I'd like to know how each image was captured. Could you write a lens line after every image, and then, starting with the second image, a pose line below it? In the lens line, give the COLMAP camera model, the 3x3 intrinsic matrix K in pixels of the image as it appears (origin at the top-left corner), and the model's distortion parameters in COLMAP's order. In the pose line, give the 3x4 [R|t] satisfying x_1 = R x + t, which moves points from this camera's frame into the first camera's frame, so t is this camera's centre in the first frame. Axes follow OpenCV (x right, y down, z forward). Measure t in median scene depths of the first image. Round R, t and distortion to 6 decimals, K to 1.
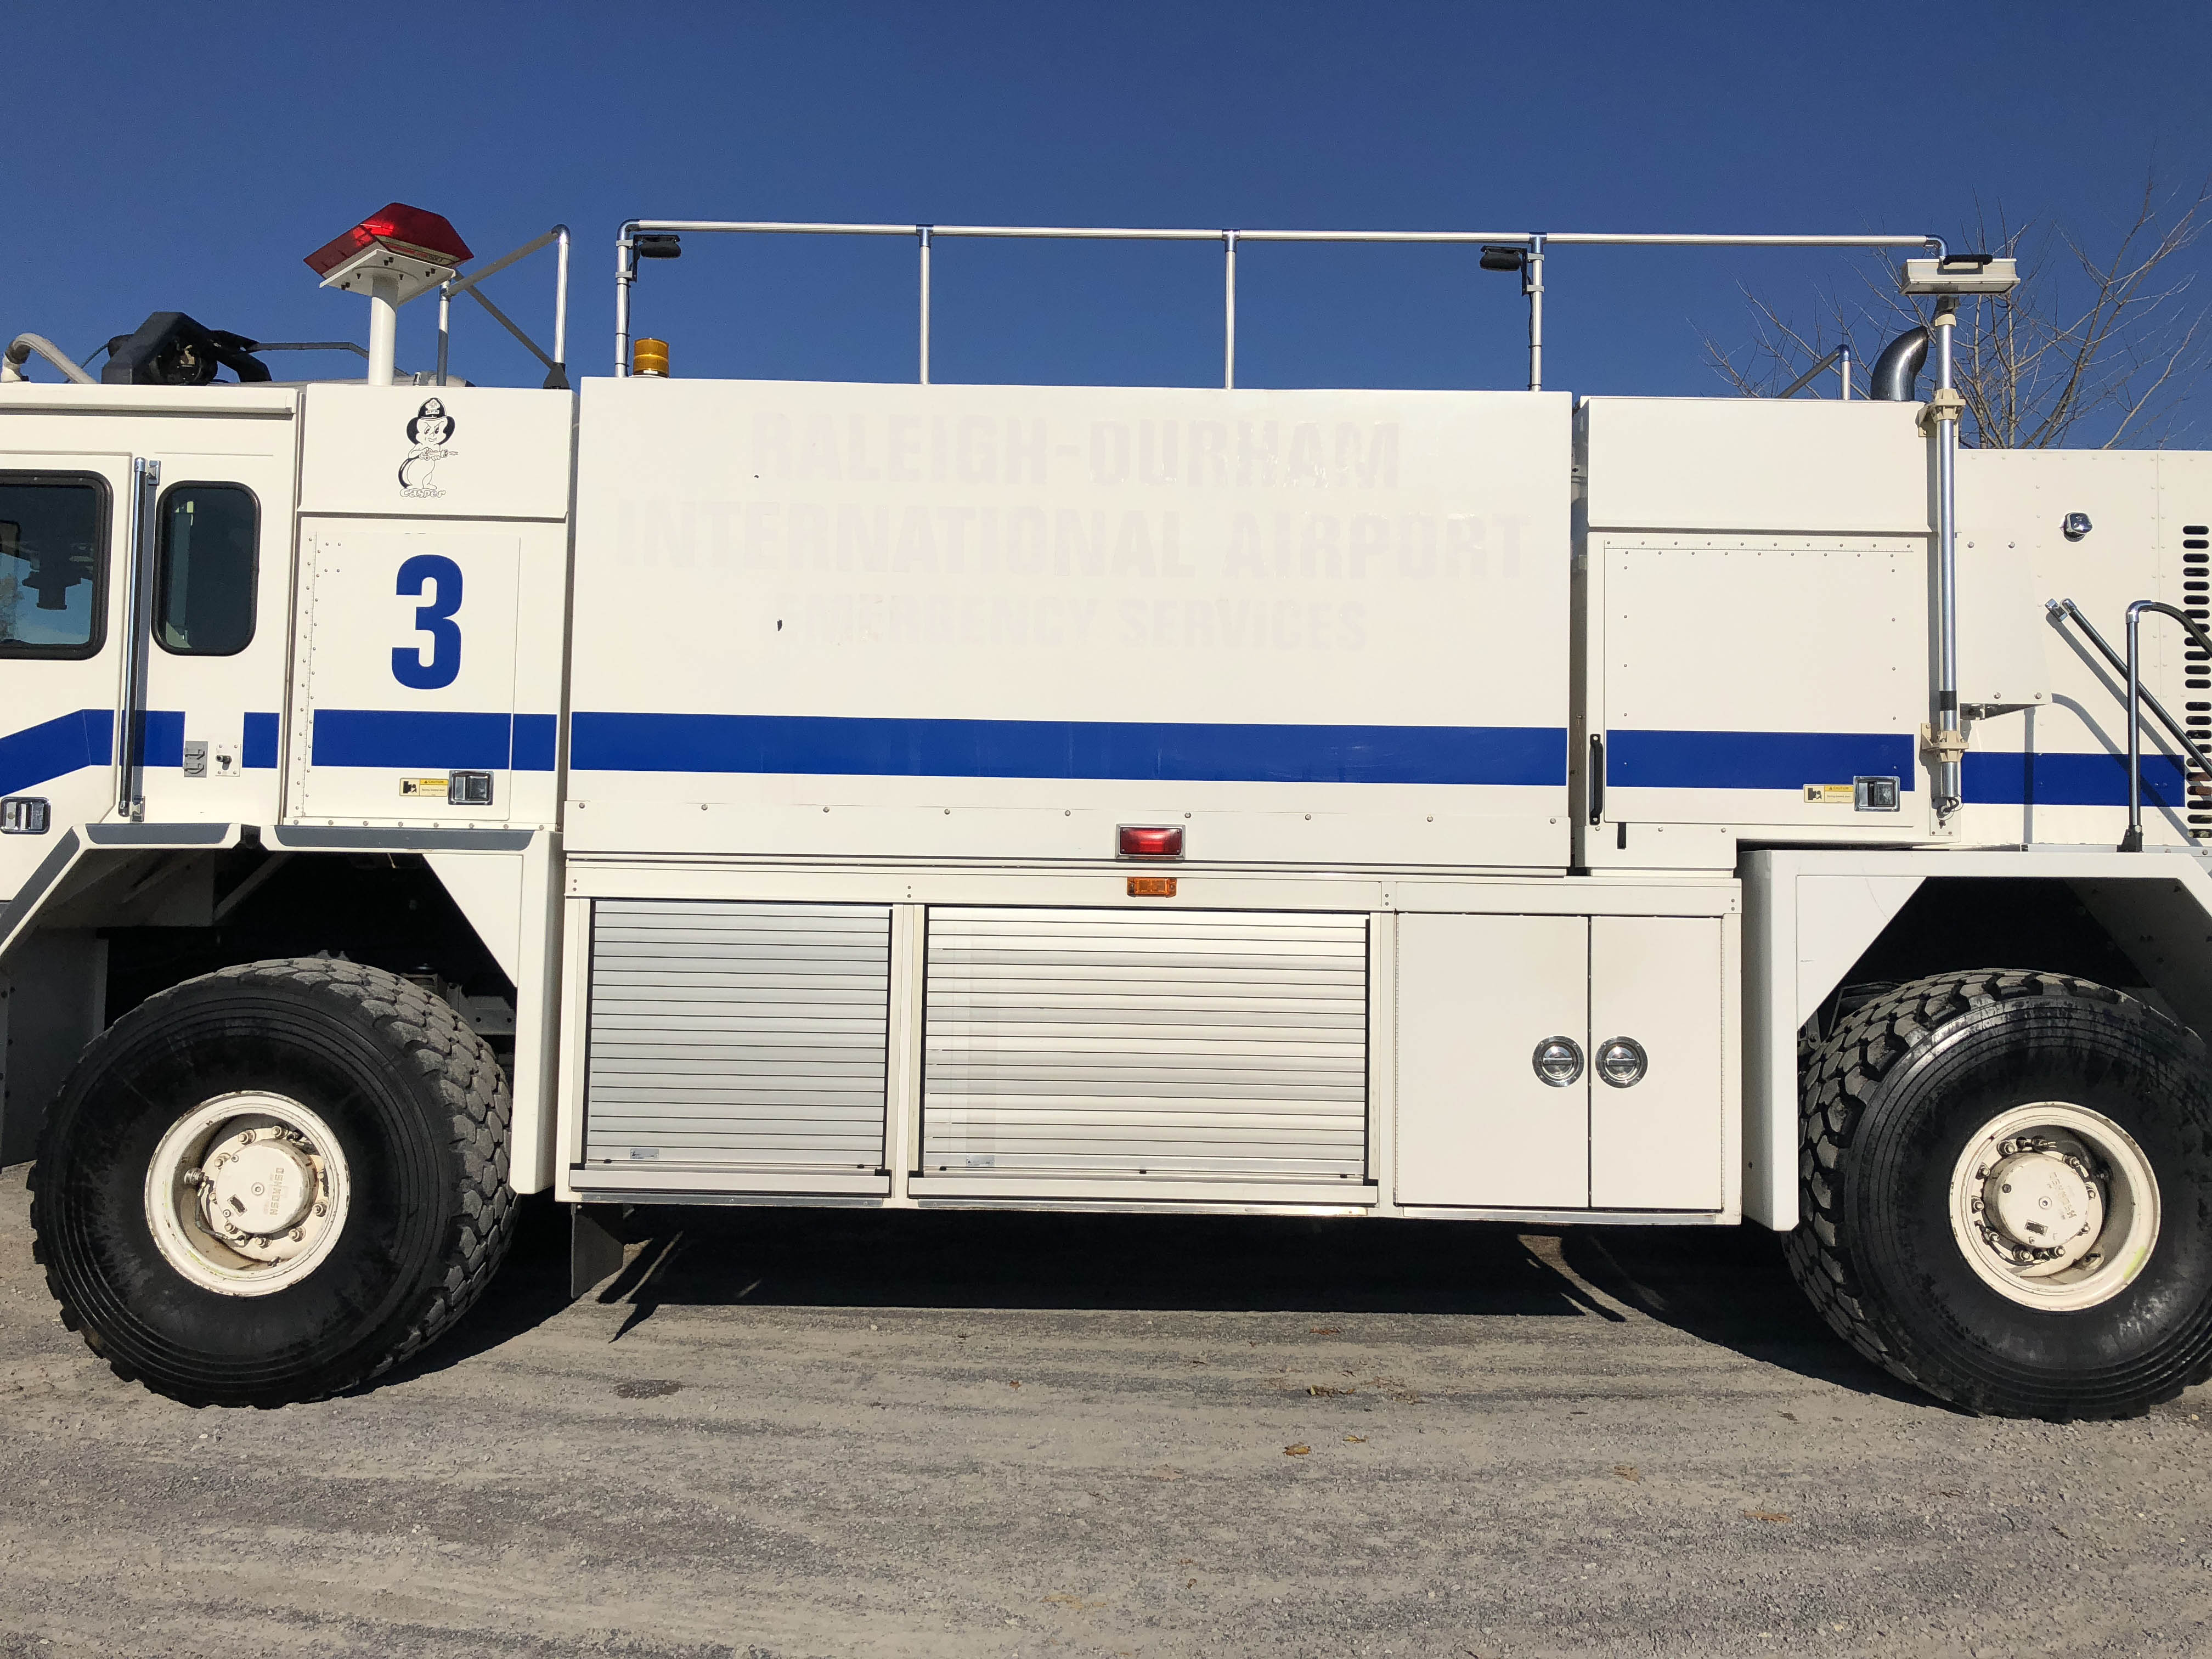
lens RADIAL K [[1803.4, 0, 1120.0], [0, 1803.4, 823.3], [0, 0, 1]] dist [0.002891, 0.010437]
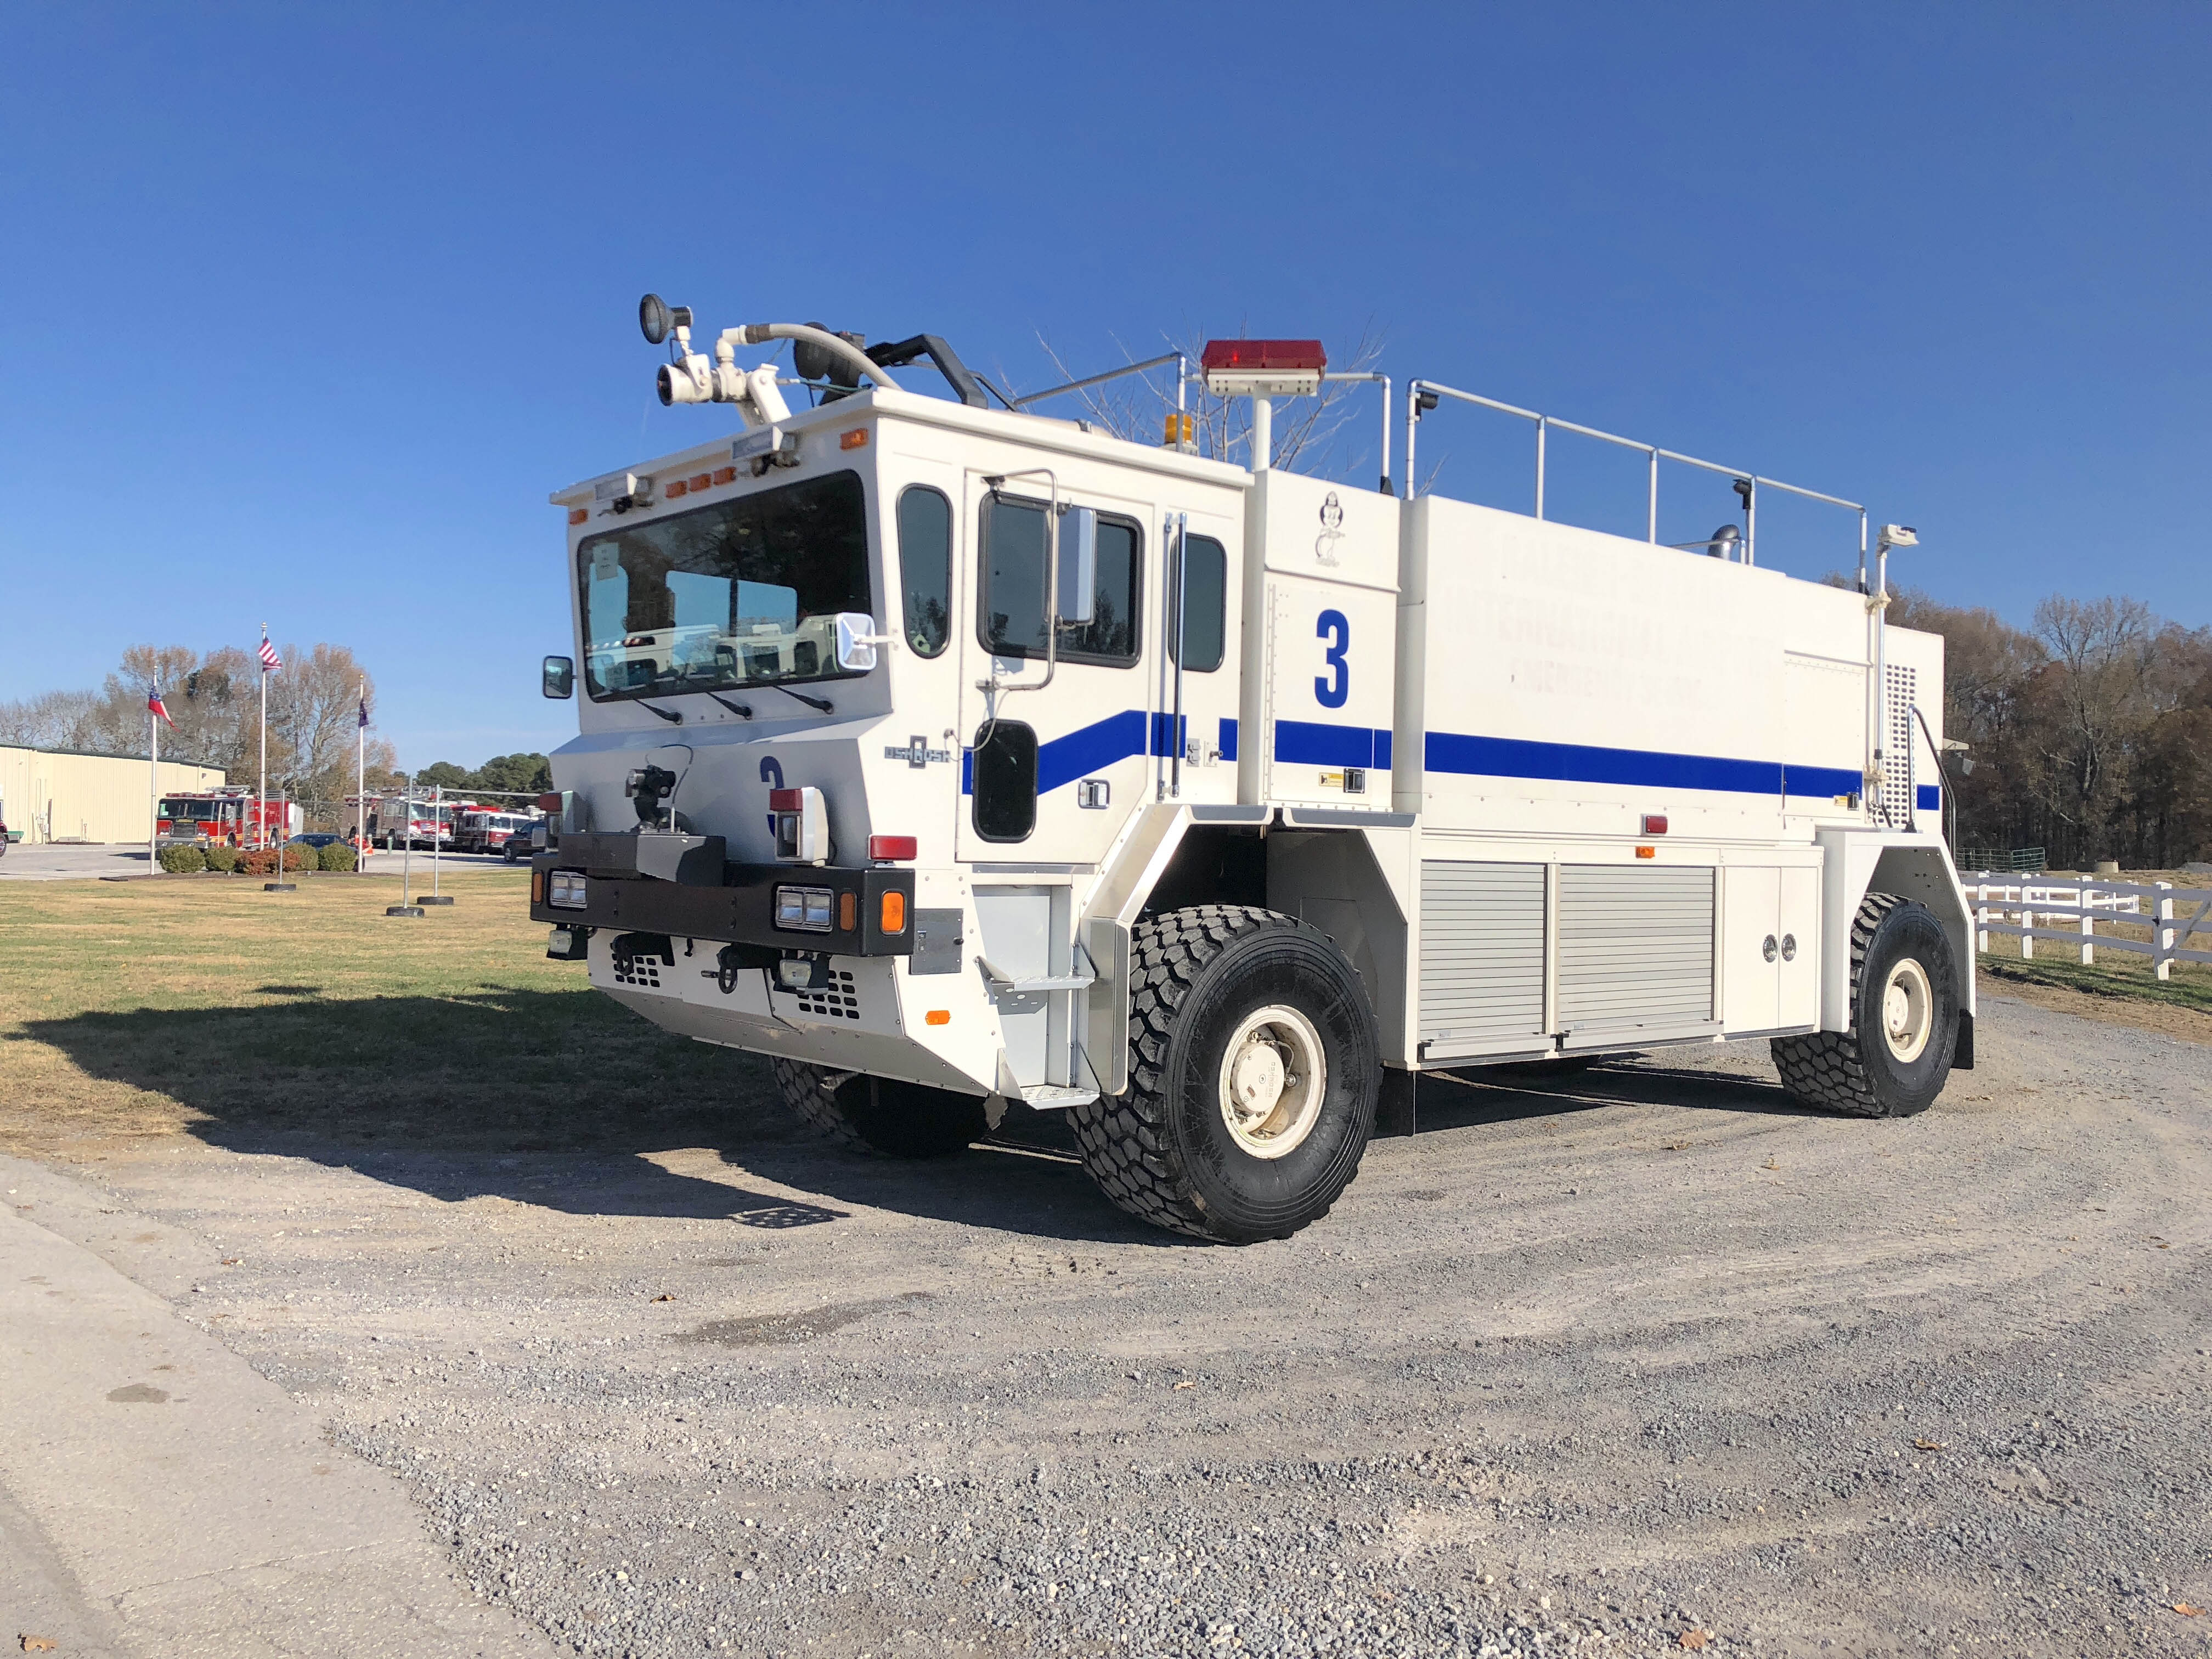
lens RADIAL K [[1791.2, 0, 1086.5], [0, 1791.2, 814.9], [0, 0, 1]] dist [0.111805, -0.246286]
pose [[0.757033, 0.011197, 0.653281, -1.431615], [-0.039923, 0.998778, 0.029145, -0.025988], [-0.652156, -0.048145, 0.756555, 0.086831]]
